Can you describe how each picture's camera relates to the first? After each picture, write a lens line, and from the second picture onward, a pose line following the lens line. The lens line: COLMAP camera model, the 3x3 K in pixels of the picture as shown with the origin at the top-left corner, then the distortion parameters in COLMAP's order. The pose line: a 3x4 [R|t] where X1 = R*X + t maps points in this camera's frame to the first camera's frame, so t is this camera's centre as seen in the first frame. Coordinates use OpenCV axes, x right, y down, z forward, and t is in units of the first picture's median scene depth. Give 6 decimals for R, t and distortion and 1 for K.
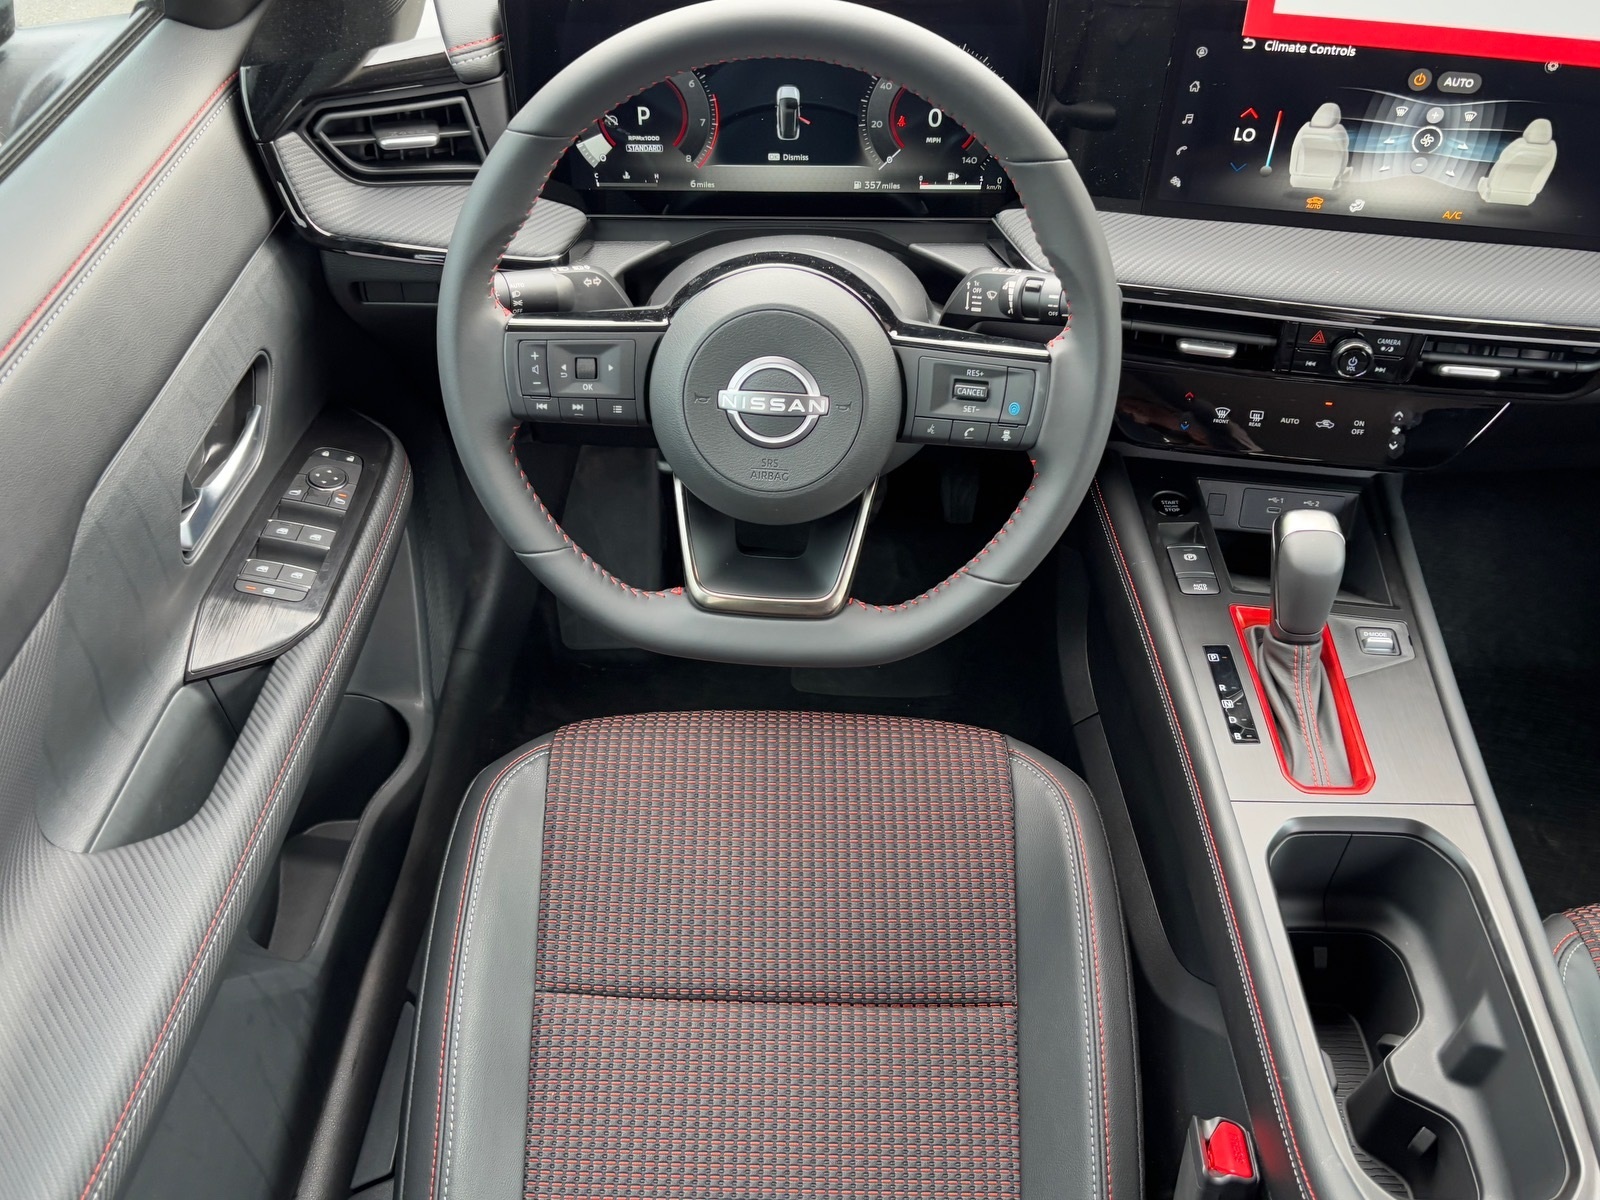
lens RADIAL K [[1383.1, 0, 788.7], [0, 1383.1, 611.1], [0, 0, 1]] dist [0.001038, 0.015529]
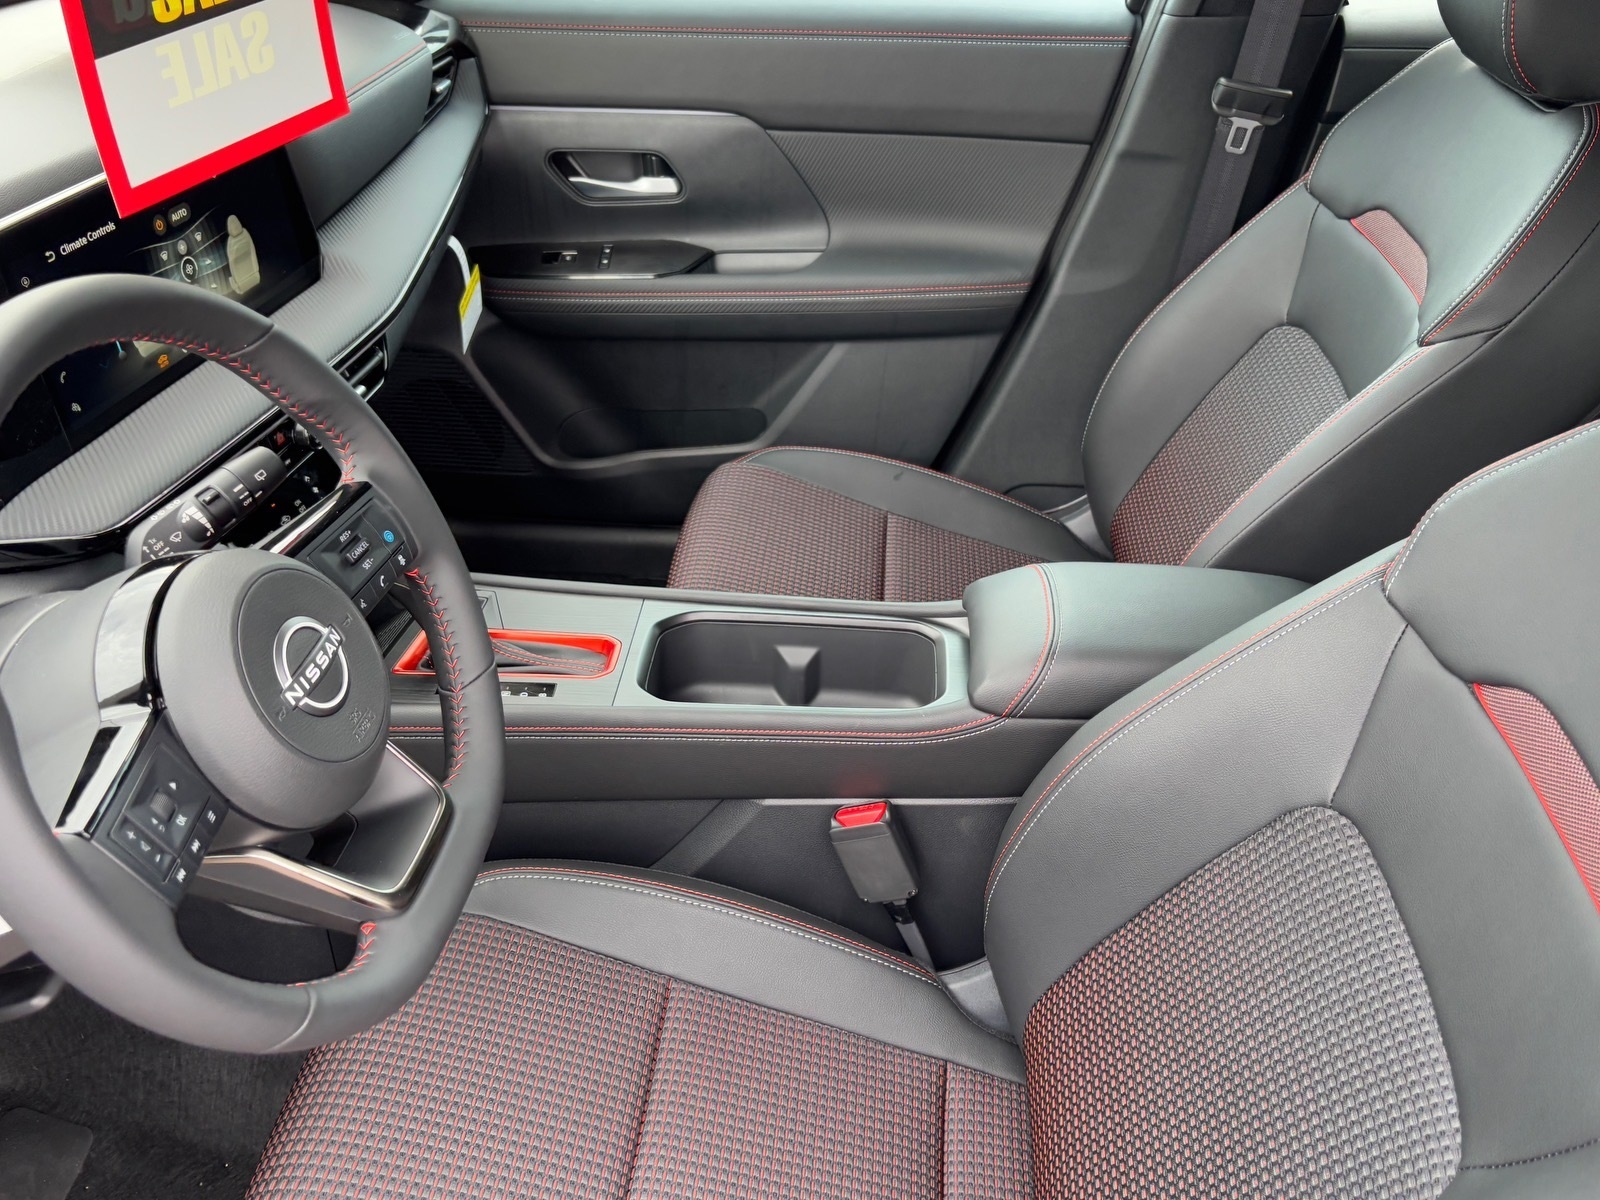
lens RADIAL K [[1378.3, 0, 799.5], [0, 1378.3, 616.5], [0, 0, 1]] dist [0.010542, 0.015381]
pose [[0.052517, -0.565219, 0.823268, -0.593854], [0.698386, 0.610055, 0.374286, -0.237259], [-0.713792, 0.555302, 0.426779, 0.313607]]
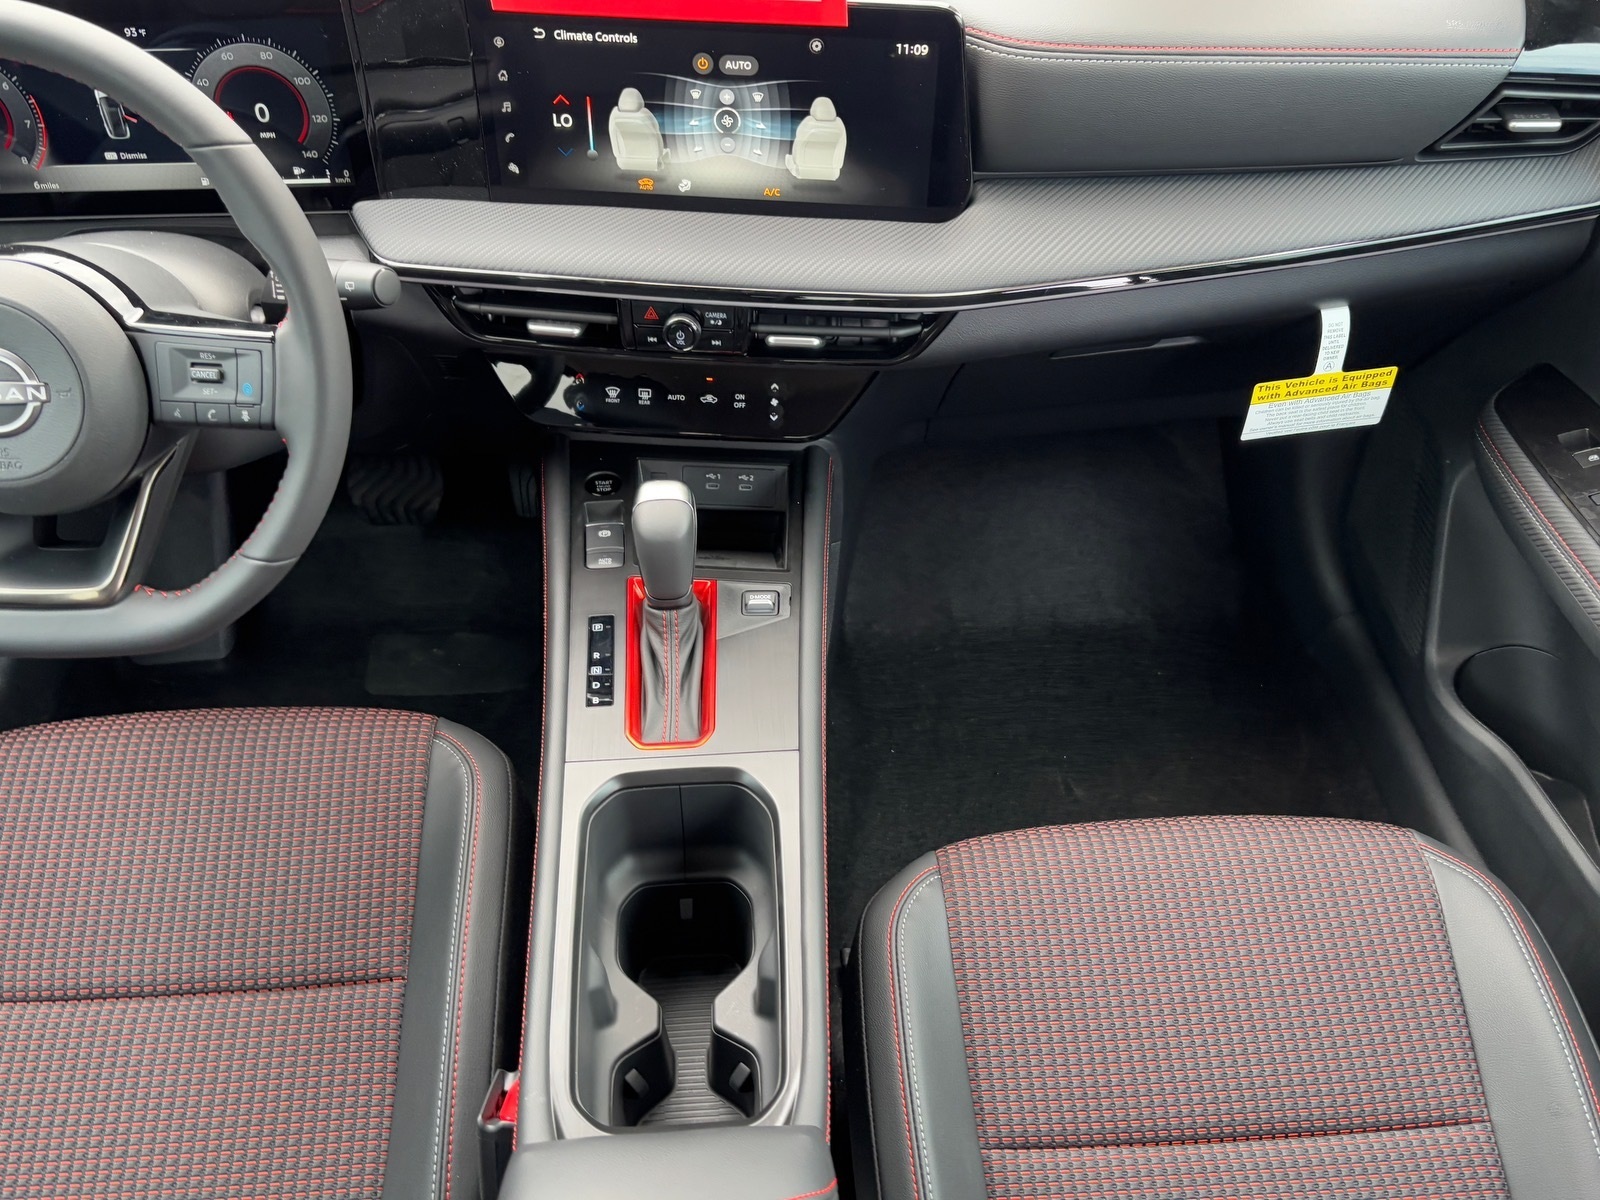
lens RADIAL K [[1403.6, 0, 808.9], [0, 1403.6, 614.1], [0, 0, 1]] dist [-0.001989, 0.026198]
pose [[0.995480, -0.057066, 0.075912, 0.412825], [0.058090, 0.998247, -0.011351, 0.047880], [-0.075131, 0.015710, 0.997050, -0.057982]]
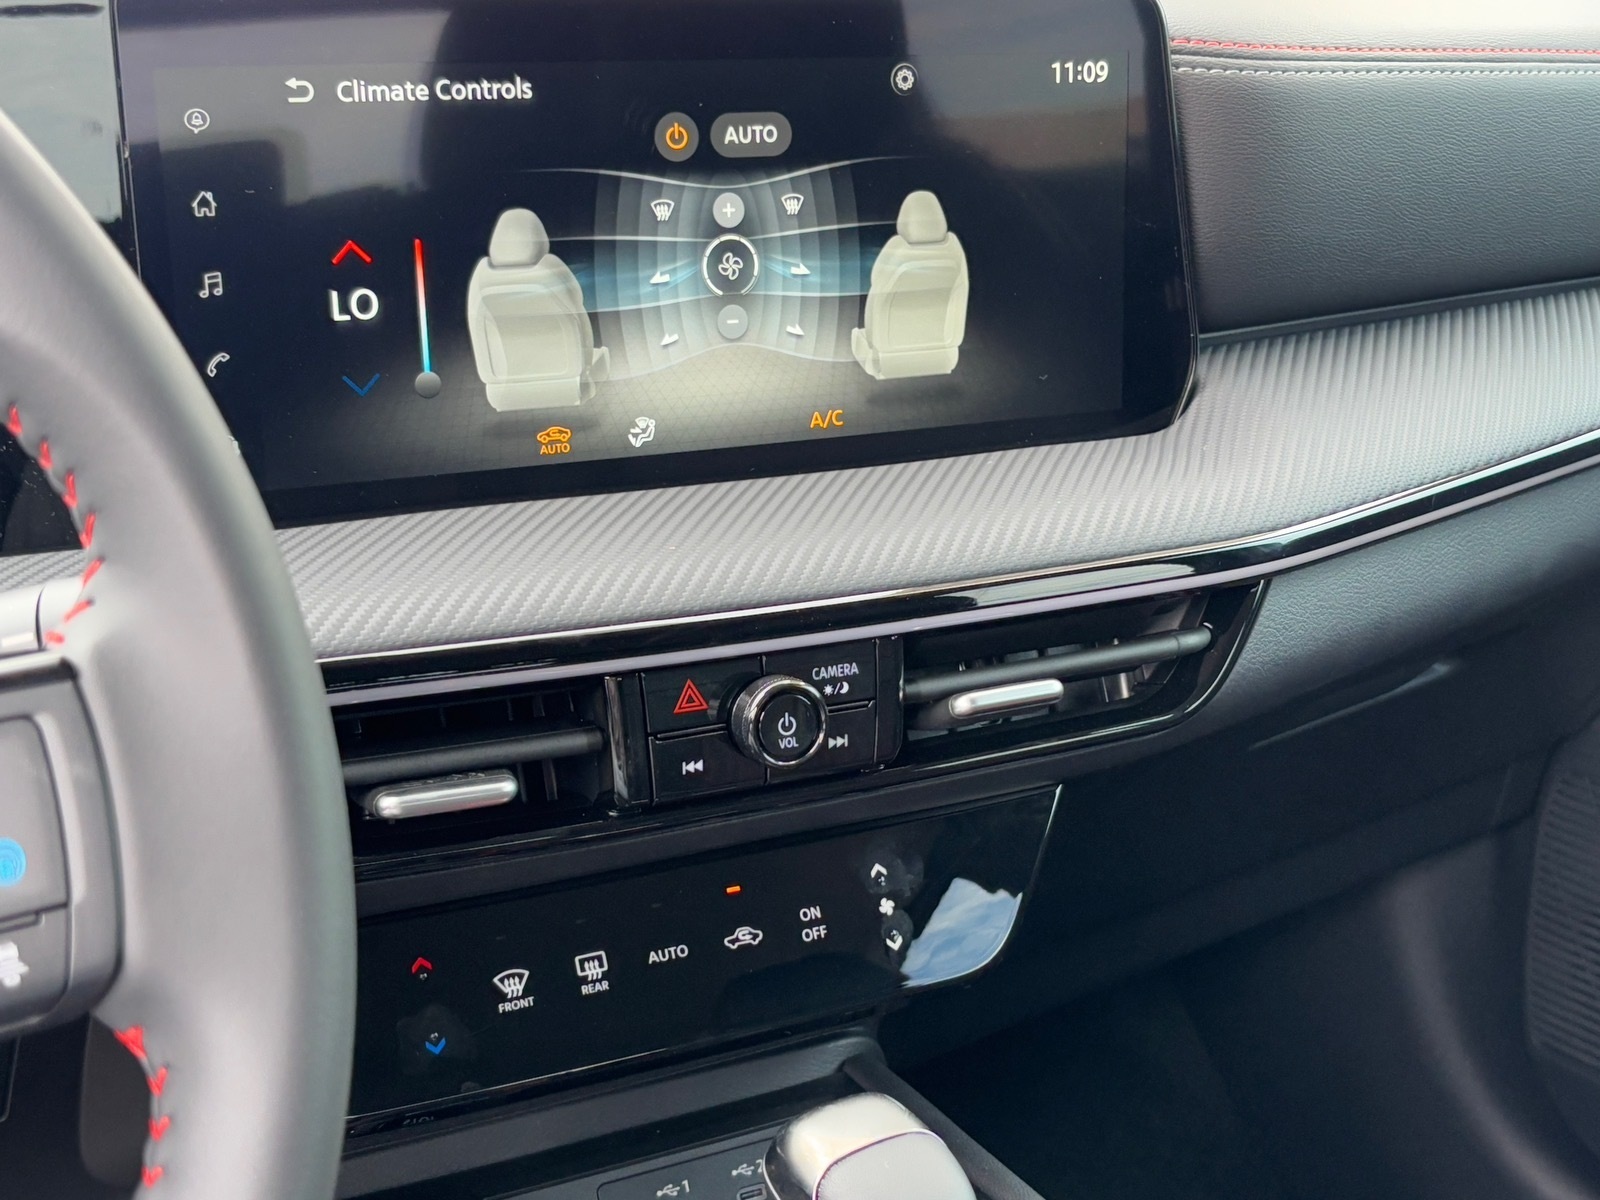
lens RADIAL K [[2210.7, 0, 800.0], [0, 2210.7, 600.0], [0, 0, 1]] dist [0.324077, -1.388515]
pose [[0.810728, -0.164568, 0.561816, 0.044515], [0.406612, 0.848717, -0.338152, 0.013933], [-0.421174, 0.502591, 0.754994, 0.478884]]
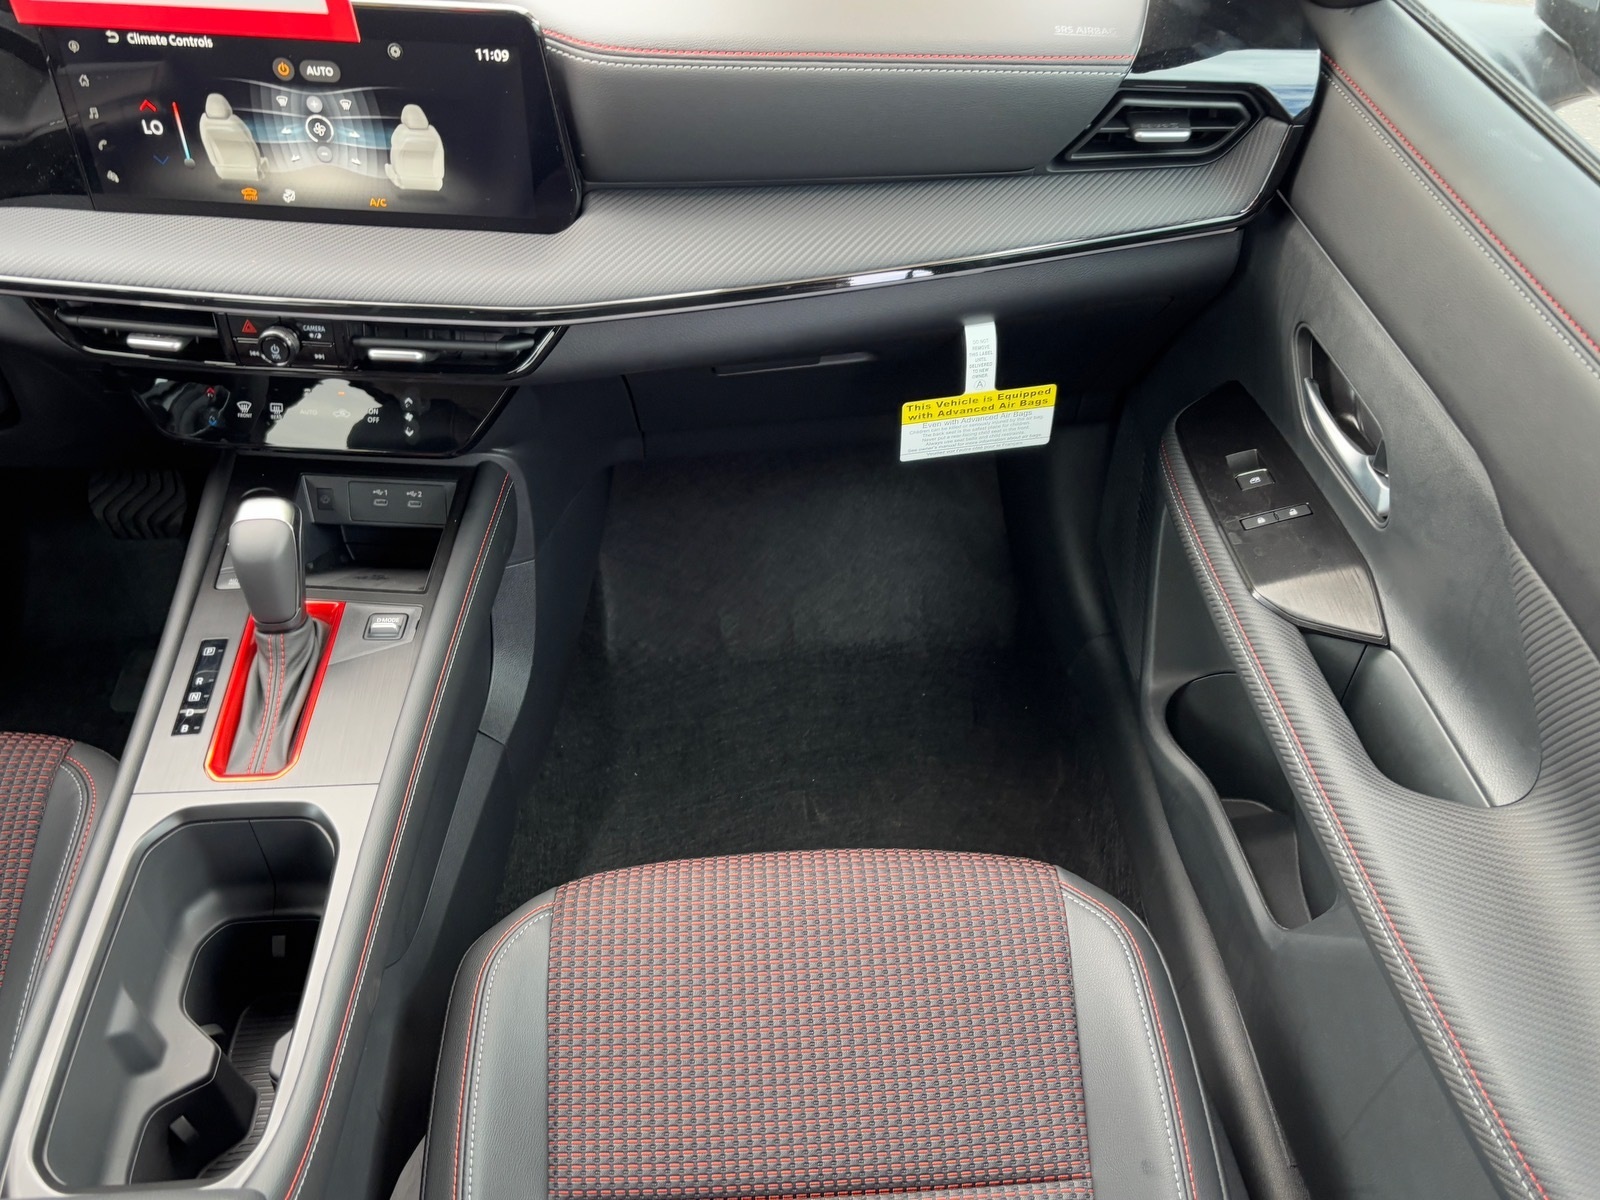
lens RADIAL K [[1395.0, 0, 795.4], [0, 1395.0, 608.4], [0, 0, 1]] dist [-0.007637, 0.047587]
pose [[0.996868, -0.050877, 0.060546, 0.715338], [0.052182, 0.998434, -0.020162, 0.048224], [-0.059426, 0.023259, 0.997962, -0.031142]]
